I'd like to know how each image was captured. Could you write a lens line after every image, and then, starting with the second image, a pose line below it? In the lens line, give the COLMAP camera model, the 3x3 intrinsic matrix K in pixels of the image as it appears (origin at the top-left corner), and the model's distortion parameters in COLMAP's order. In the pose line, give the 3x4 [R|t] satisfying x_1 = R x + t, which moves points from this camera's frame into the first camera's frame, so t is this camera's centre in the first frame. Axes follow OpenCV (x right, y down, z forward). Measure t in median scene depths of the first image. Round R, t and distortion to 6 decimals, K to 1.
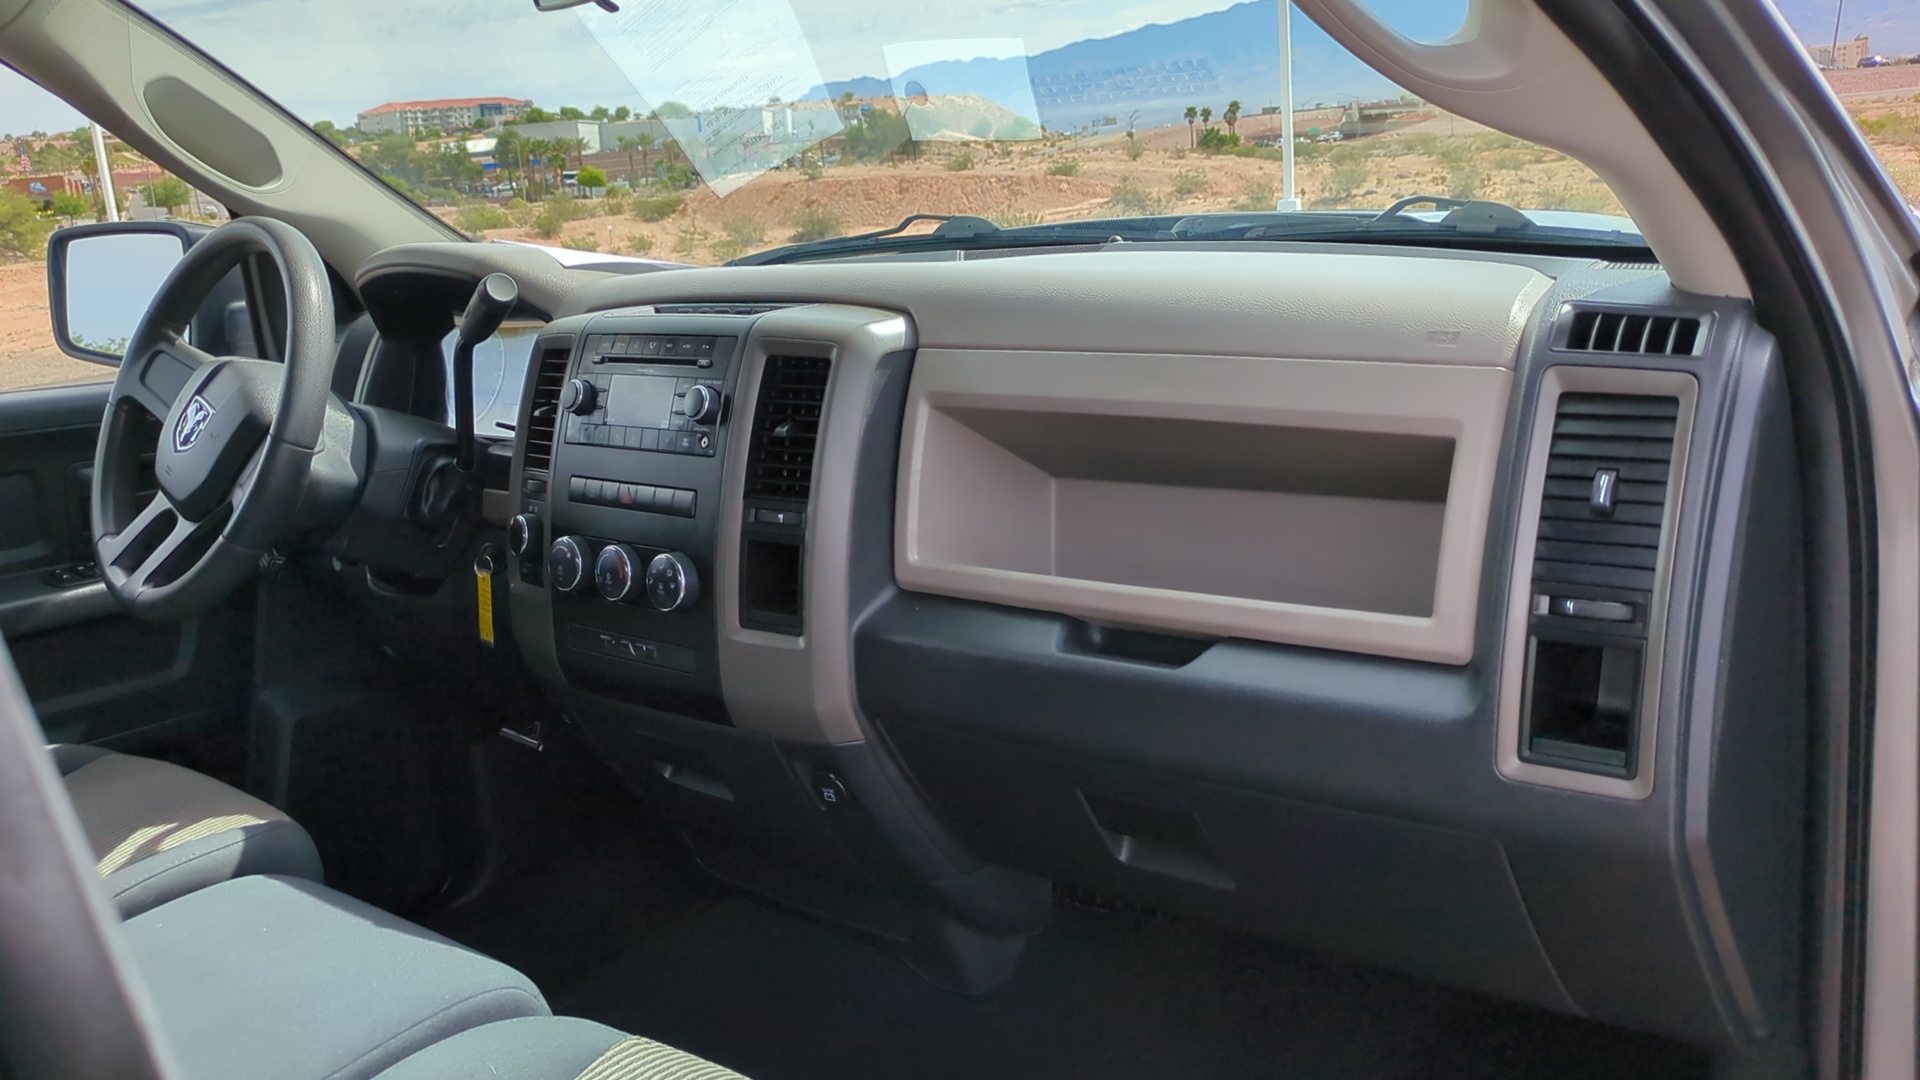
lens RADIAL K [[1659.4, 0, 971.3], [0, 1659.4, 536.5], [0, 0, 1]] dist [0.072219, -0.111958]
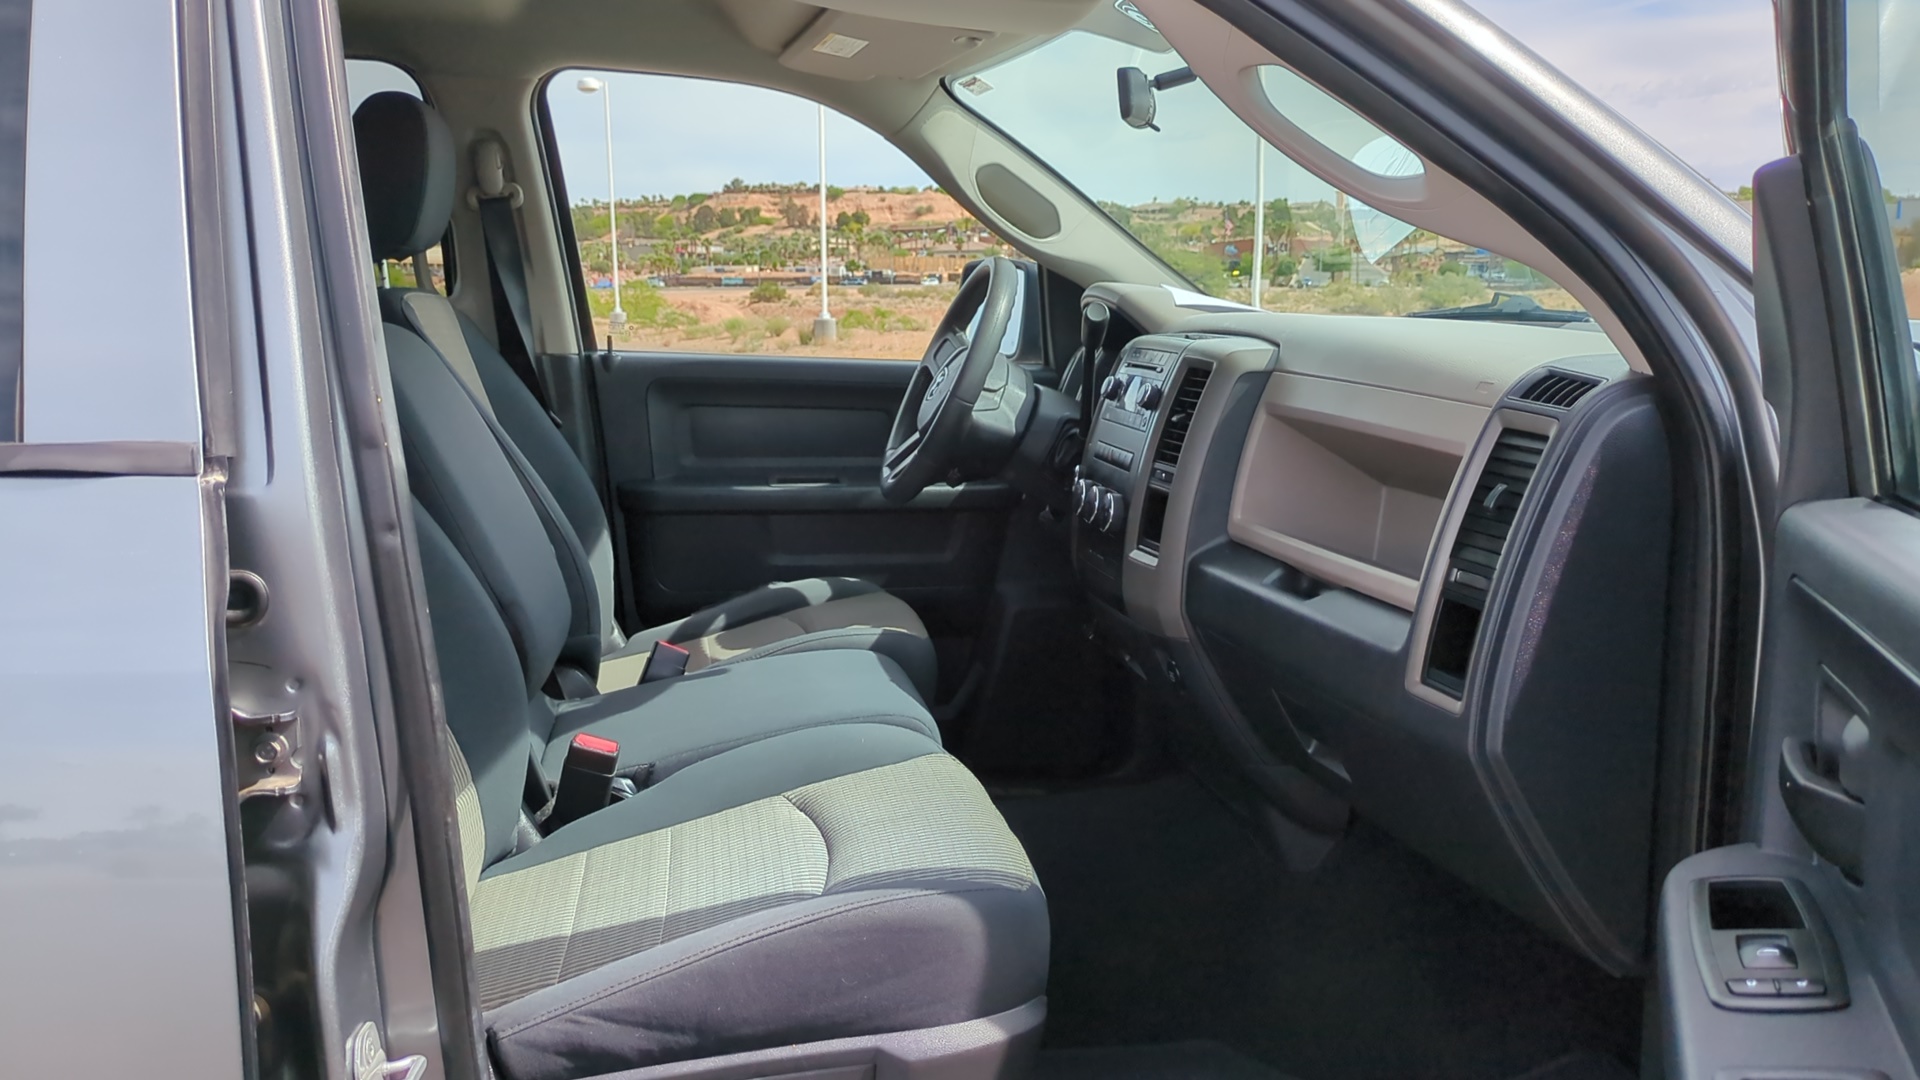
lens RADIAL K [[1659.4, 0, 971.3], [0, 1659.4, 536.5], [0, 0, 1]] dist [0.072219, -0.111958]
pose [[0.781650, 0.168203, -0.600609, 0.590006], [-0.196334, 0.980352, 0.019037, 0.042981], [0.592010, 0.103040, 0.799316, -0.236402]]
